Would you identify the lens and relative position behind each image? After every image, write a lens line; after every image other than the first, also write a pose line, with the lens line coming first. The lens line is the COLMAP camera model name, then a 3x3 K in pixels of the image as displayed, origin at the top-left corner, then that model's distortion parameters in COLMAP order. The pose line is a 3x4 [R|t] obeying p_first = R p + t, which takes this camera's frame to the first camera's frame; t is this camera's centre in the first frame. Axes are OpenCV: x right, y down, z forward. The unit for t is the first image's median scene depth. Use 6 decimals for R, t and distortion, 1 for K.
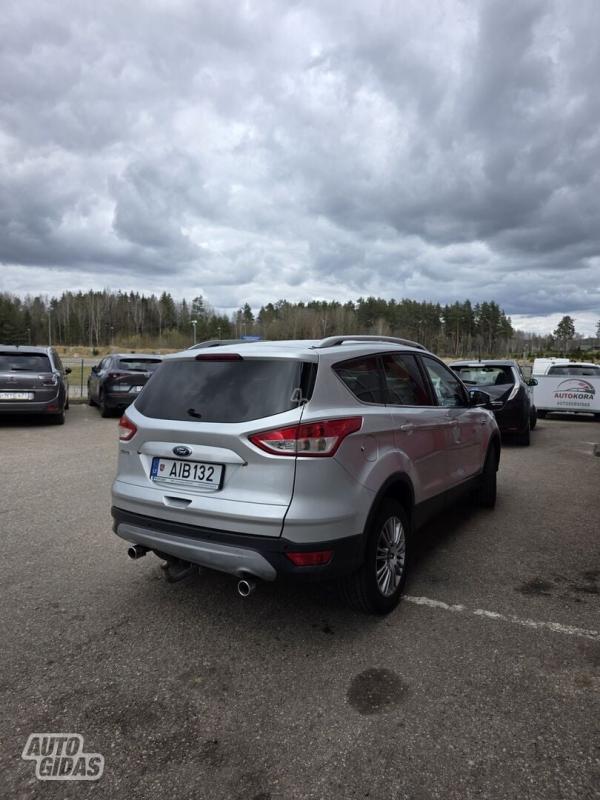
lens RADIAL K [[577.4, 0, 300.0], [0, 577.4, 400.0], [0, 0, 1]] dist [0.049926, 0.000439]
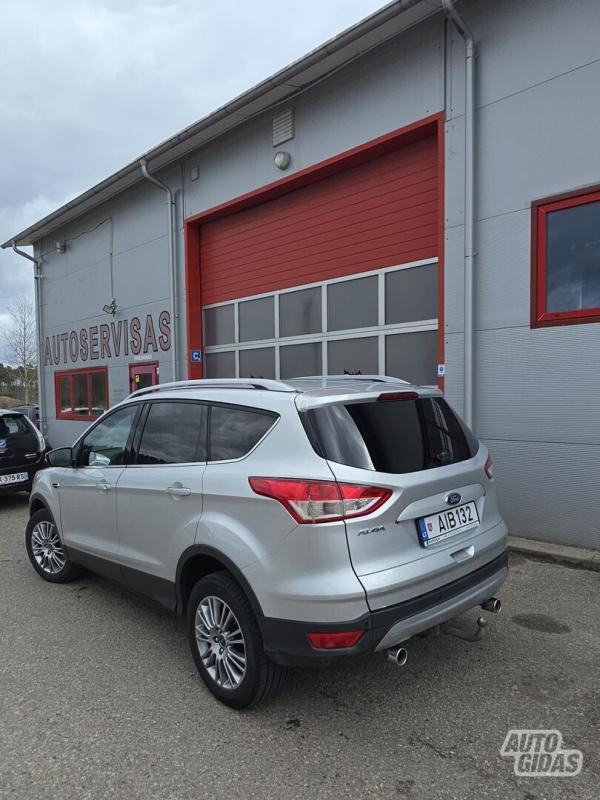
lens RADIAL K [[550.4, 0, 300.1], [0, 550.4, 419.0], [0, 0, 1]] dist [0.045253, -0.037673]
pose [[0.224550, -0.040550, 0.973619, -1.119431], [0.112905, 0.993487, 0.015337, -0.081049], [-0.967900, 0.106483, 0.227666, 1.020356]]
